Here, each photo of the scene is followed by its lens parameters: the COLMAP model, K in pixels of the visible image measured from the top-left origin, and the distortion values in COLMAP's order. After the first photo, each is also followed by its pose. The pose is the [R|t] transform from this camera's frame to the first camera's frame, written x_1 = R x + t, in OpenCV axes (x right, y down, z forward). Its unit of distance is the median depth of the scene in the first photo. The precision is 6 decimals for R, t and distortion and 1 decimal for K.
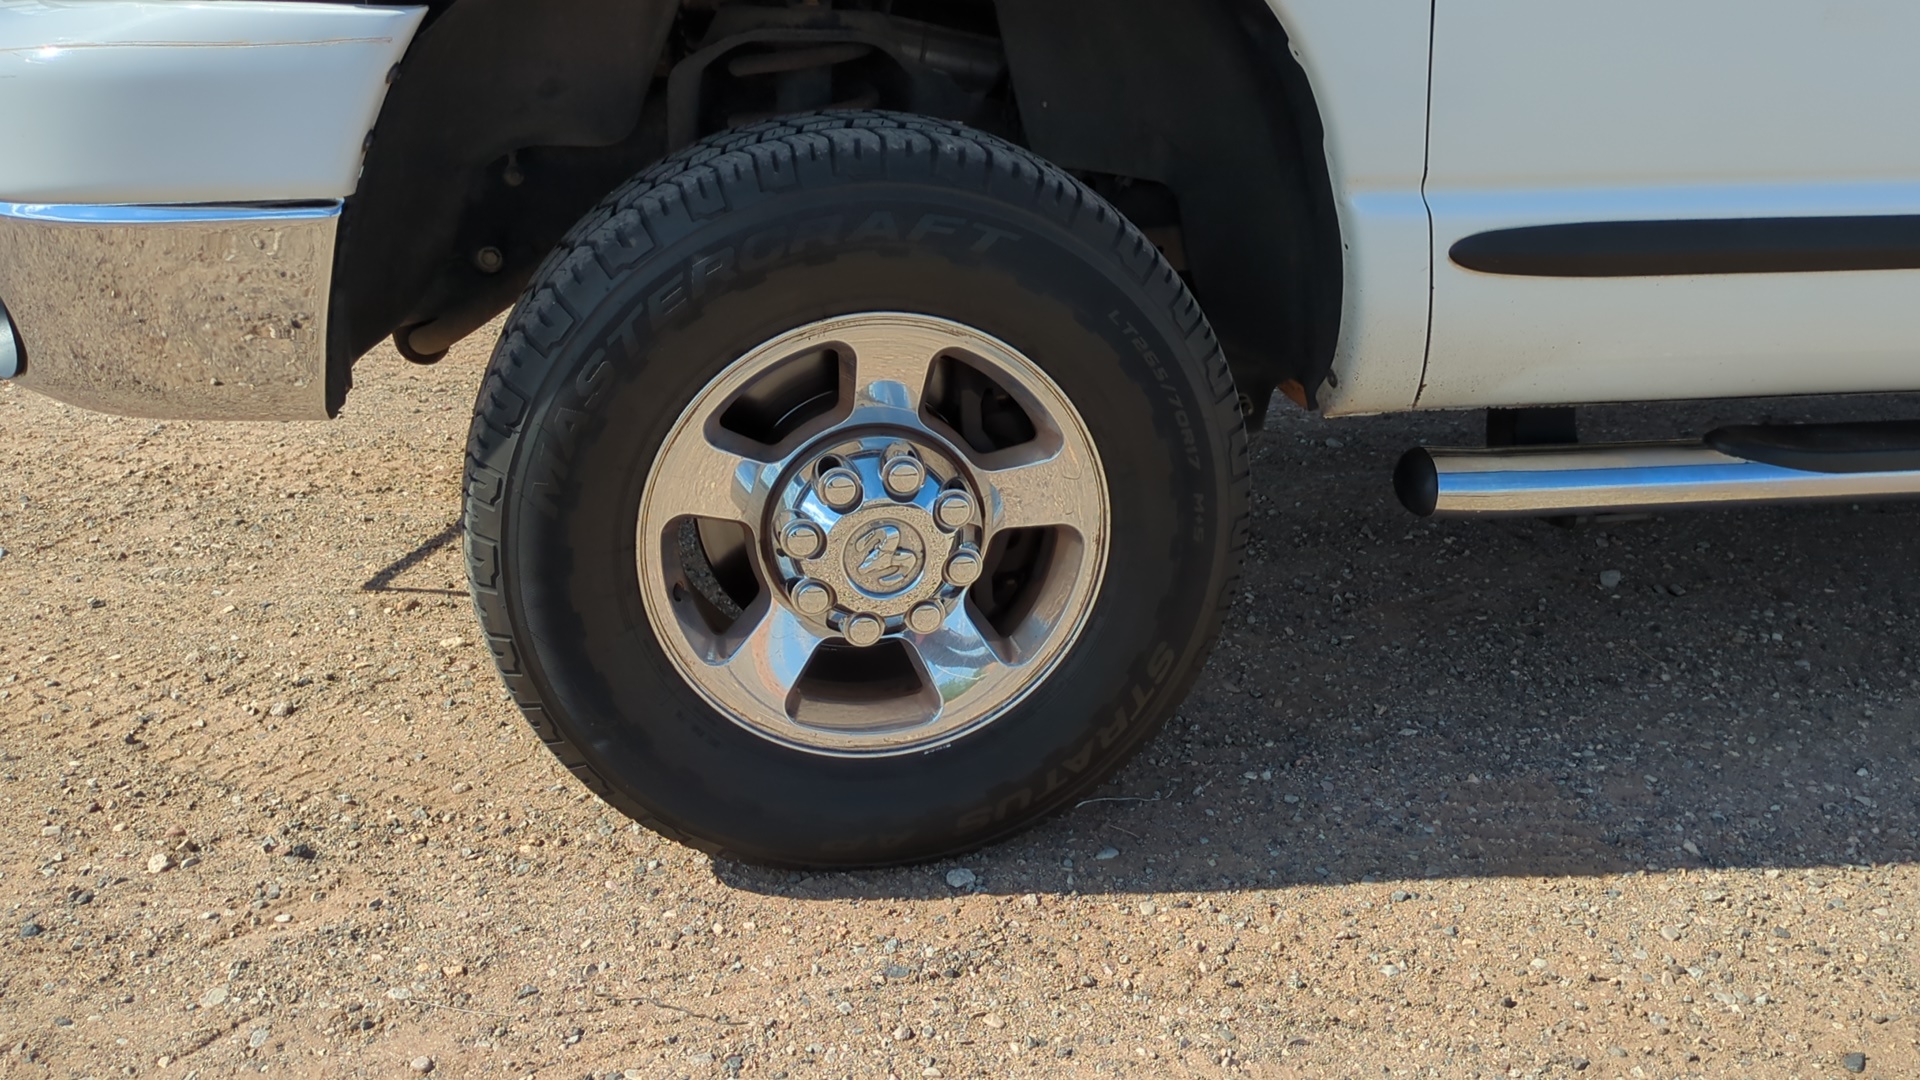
lens RADIAL K [[1611.6, 0, 963.0], [0, 1611.6, 536.9], [0, 0, 1]] dist [0.040496, -0.019151]
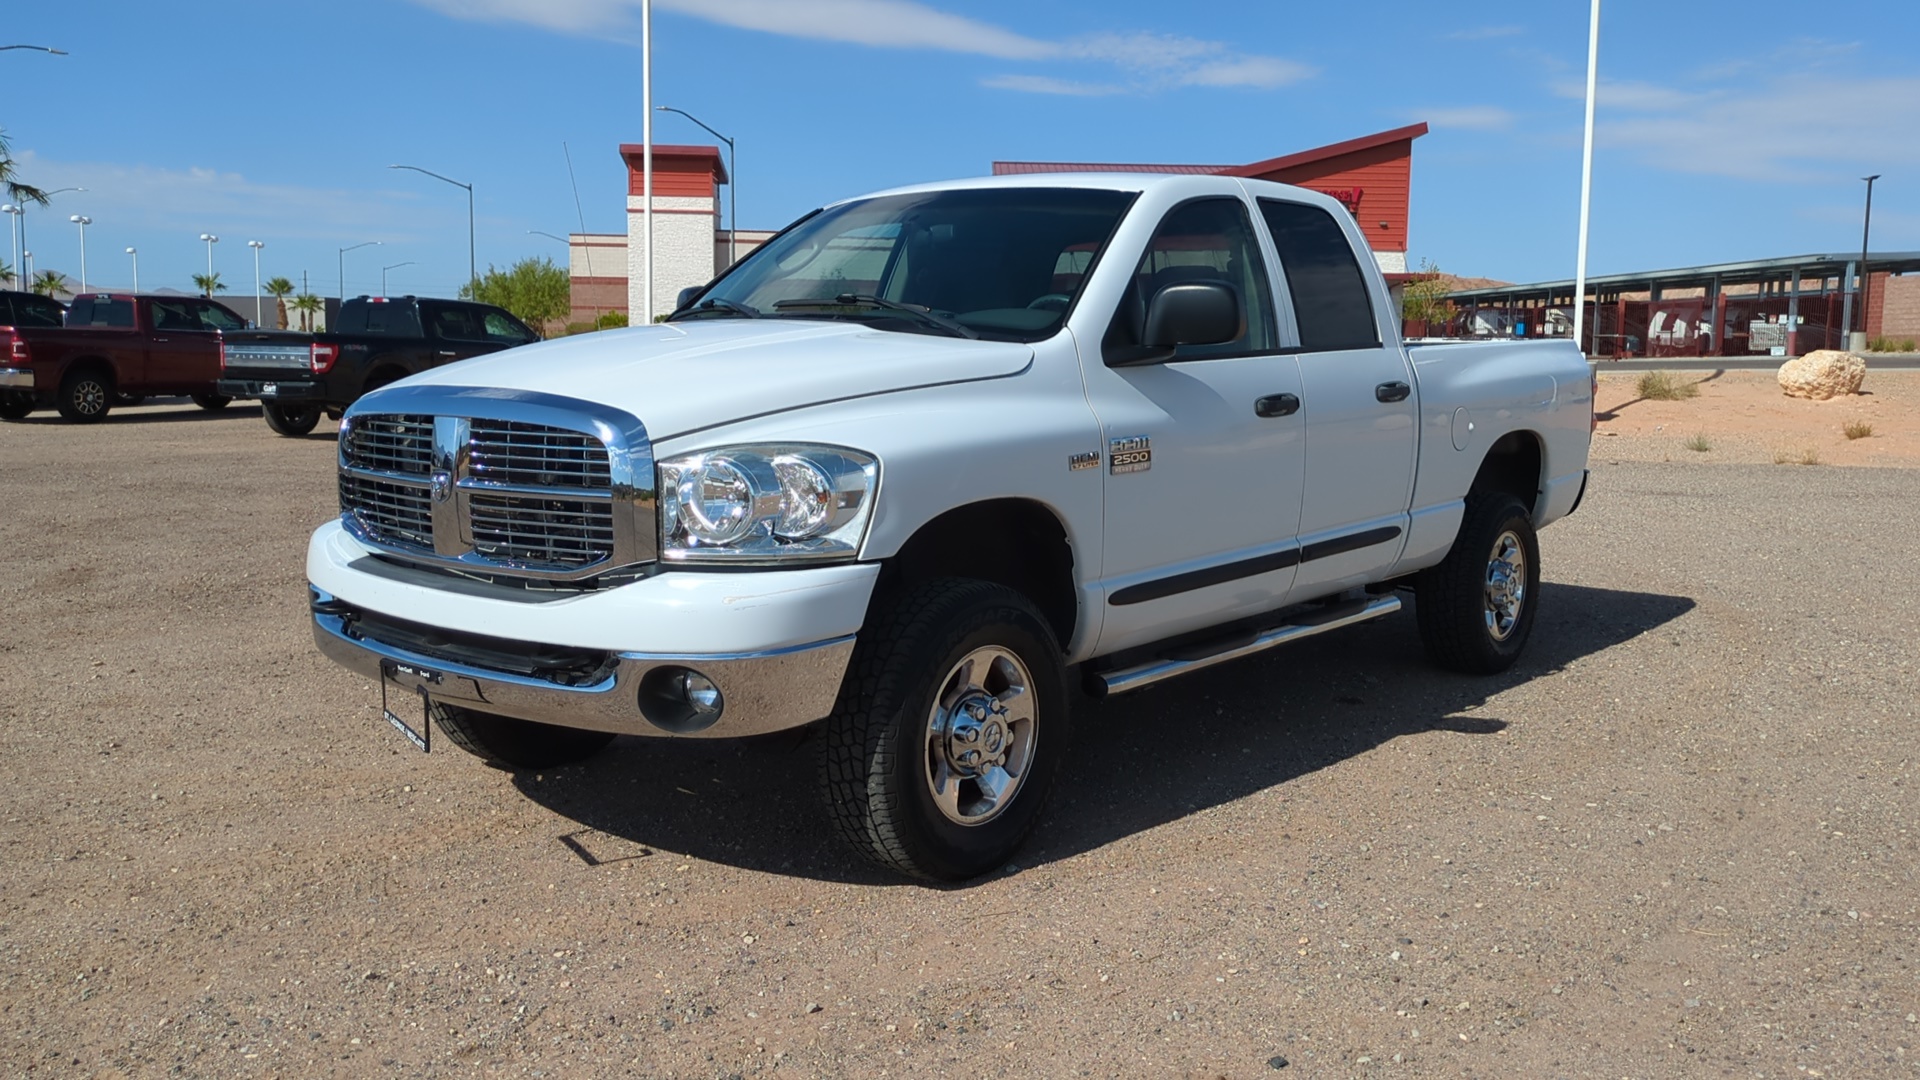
lens RADIAL K [[1611.6, 0, 963.0], [0, 1611.6, 536.9], [0, 0, 1]] dist [0.040496, -0.019151]
pose [[0.780019, -0.107285, 0.616490, -1.639803], [0.244080, 0.959320, -0.141878, 0.058773], [-0.576190, 0.261140, 0.774475, -1.085111]]
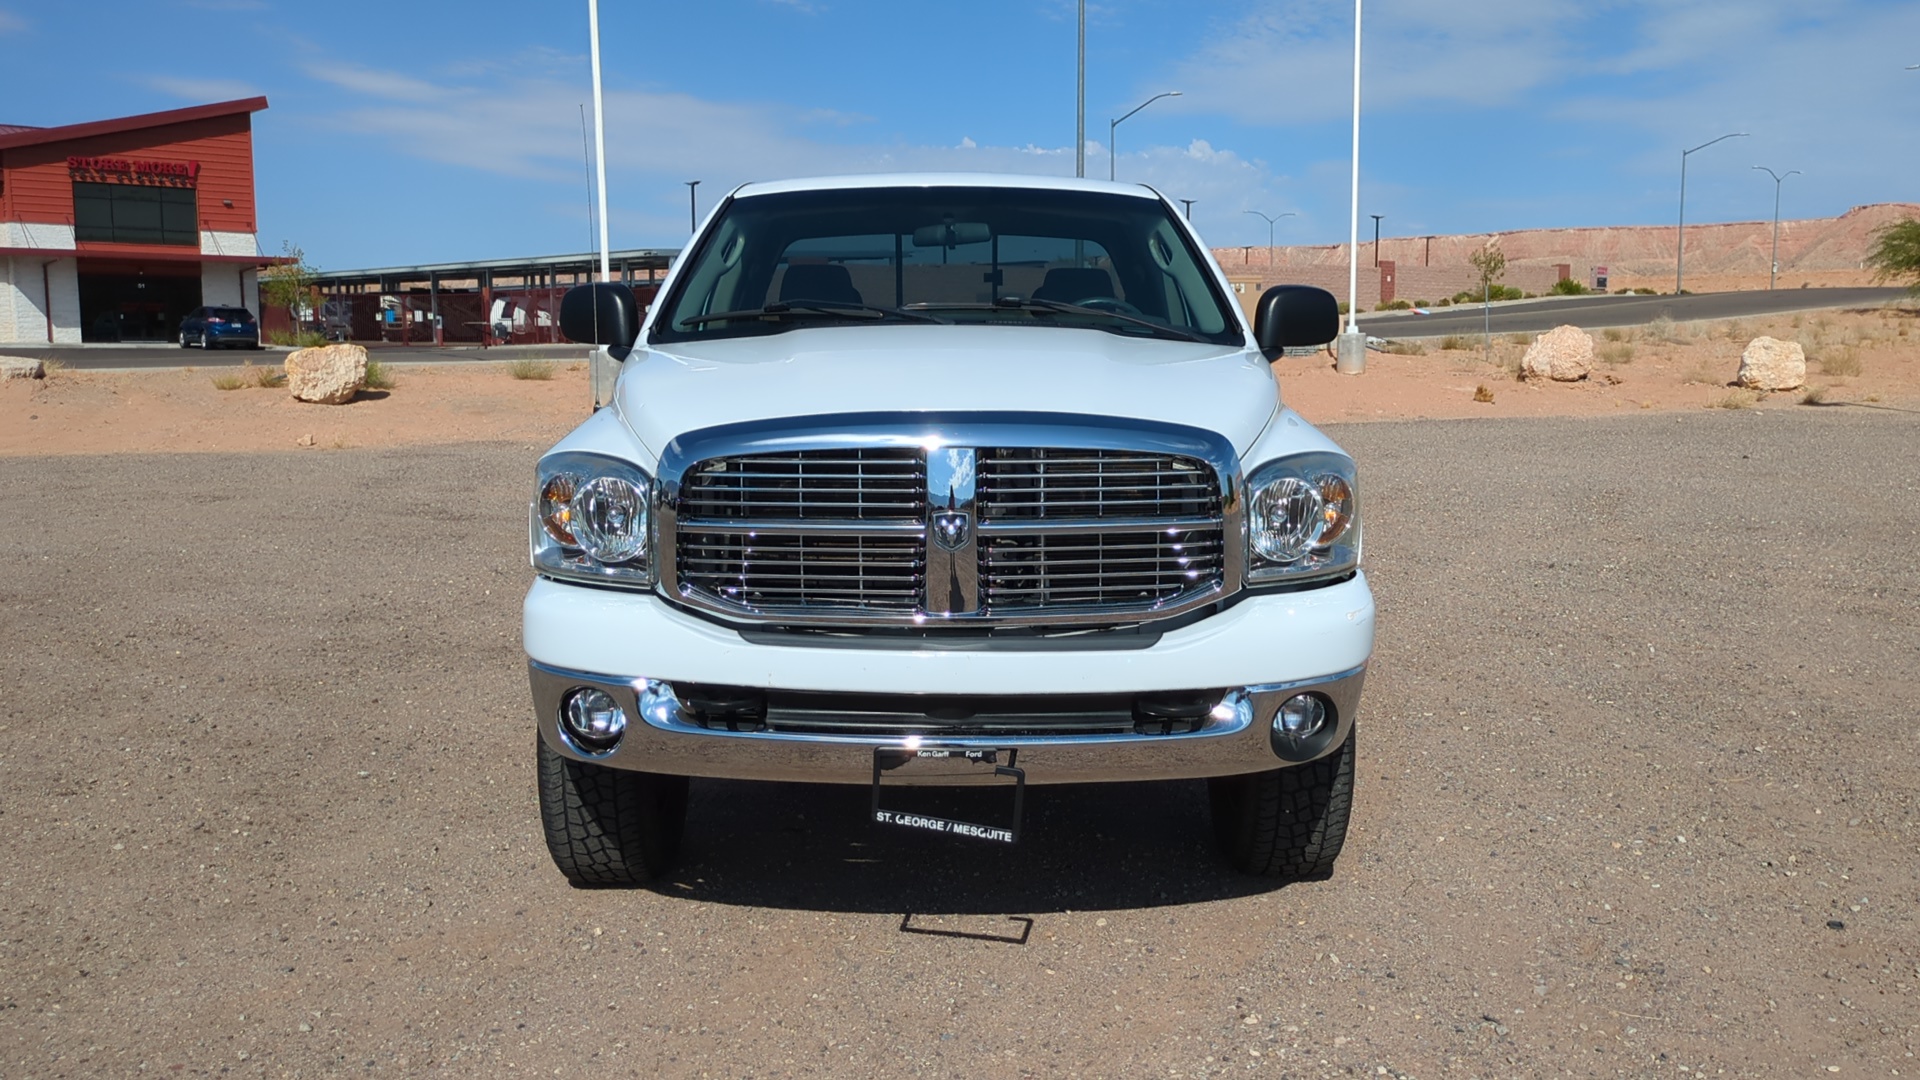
lens RADIAL K [[1633.5, 0, 958.9], [0, 1633.5, 529.4], [0, 0, 1]] dist [0.028264, -0.006508]
pose [[0.196482, -0.155569, 0.968087, -2.740929], [0.357586, 0.930701, 0.076986, -0.710607], [-0.912977, 0.331048, 0.238496, 0.739394]]
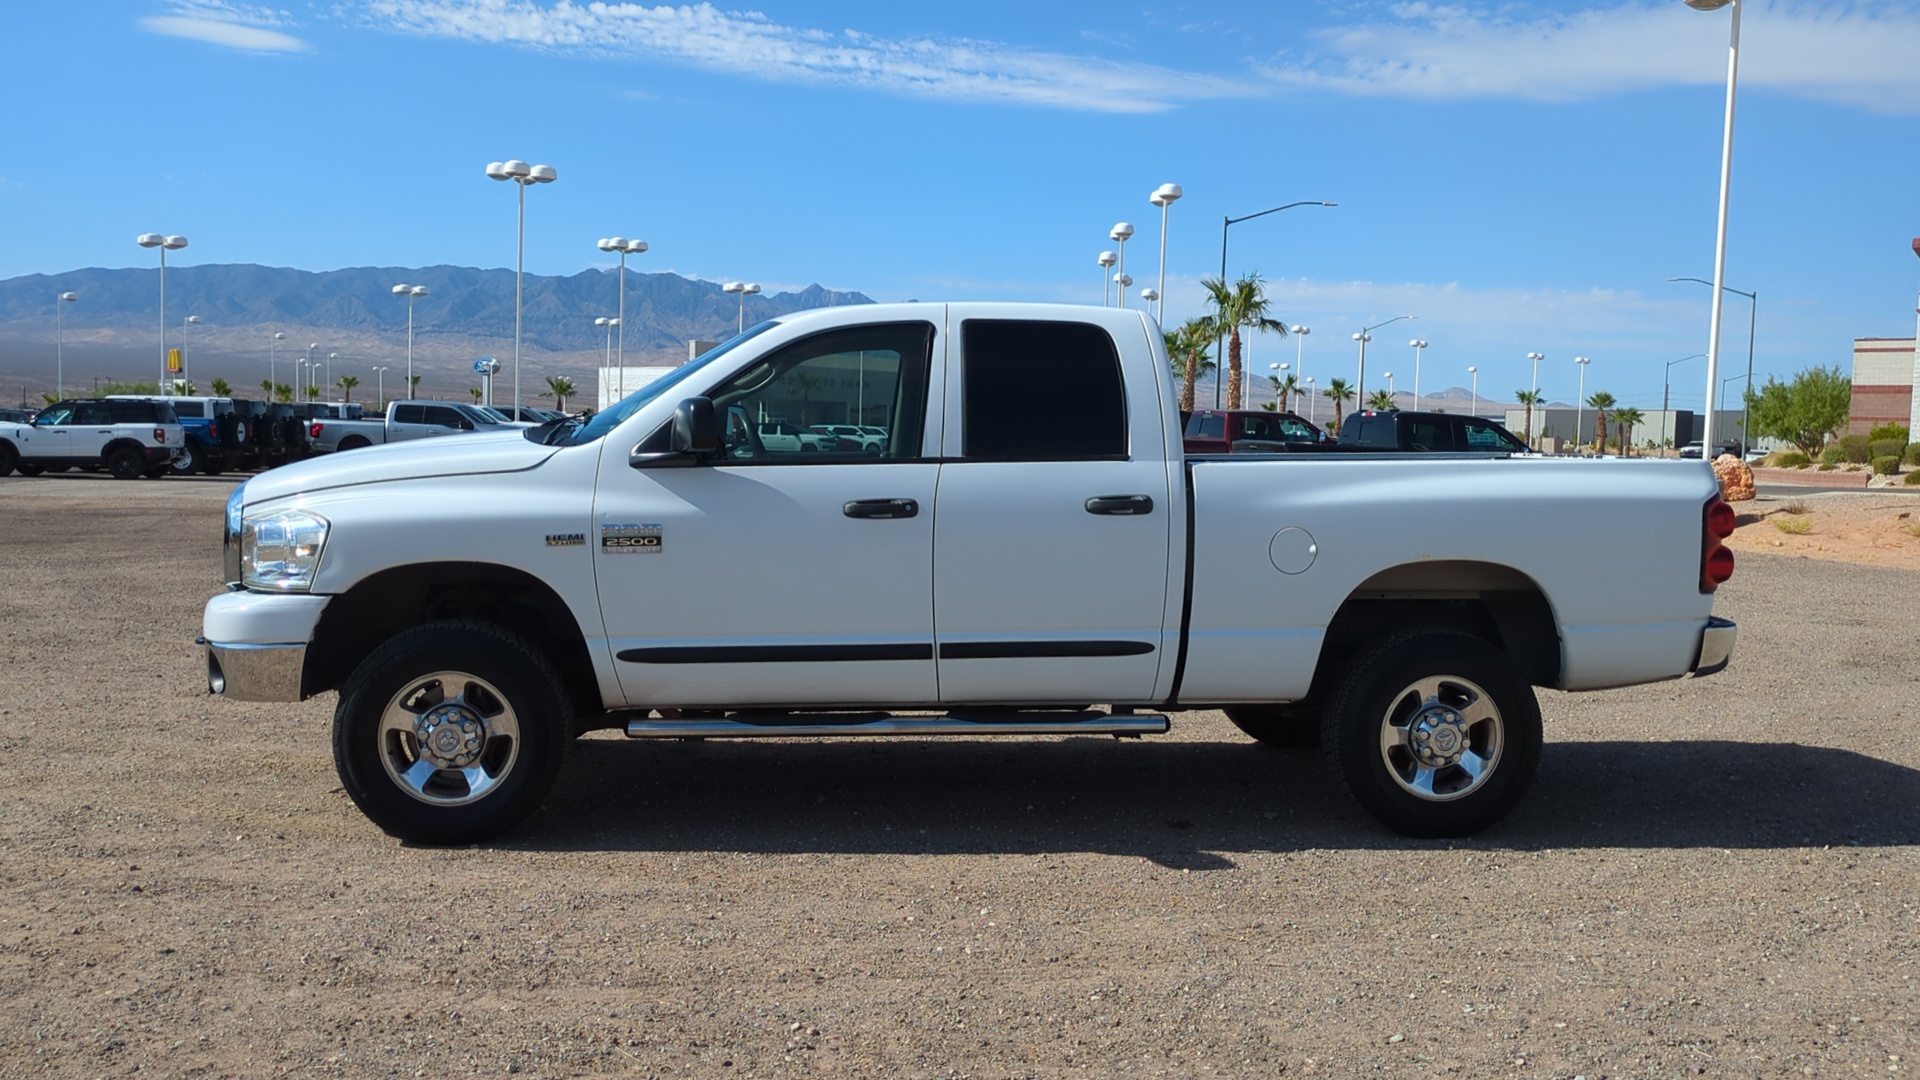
lens RADIAL K [[1588.3, 0, 968.7], [0, 1588.3, 547.2], [0, 0, 1]] dist [0.034420, -0.002865]
pose [[0.995765, -0.012983, -0.091010, 1.375848], [-0.014293, 0.956075, -0.292774, 0.598800], [0.090814, 0.292835, 0.951841, -2.289535]]
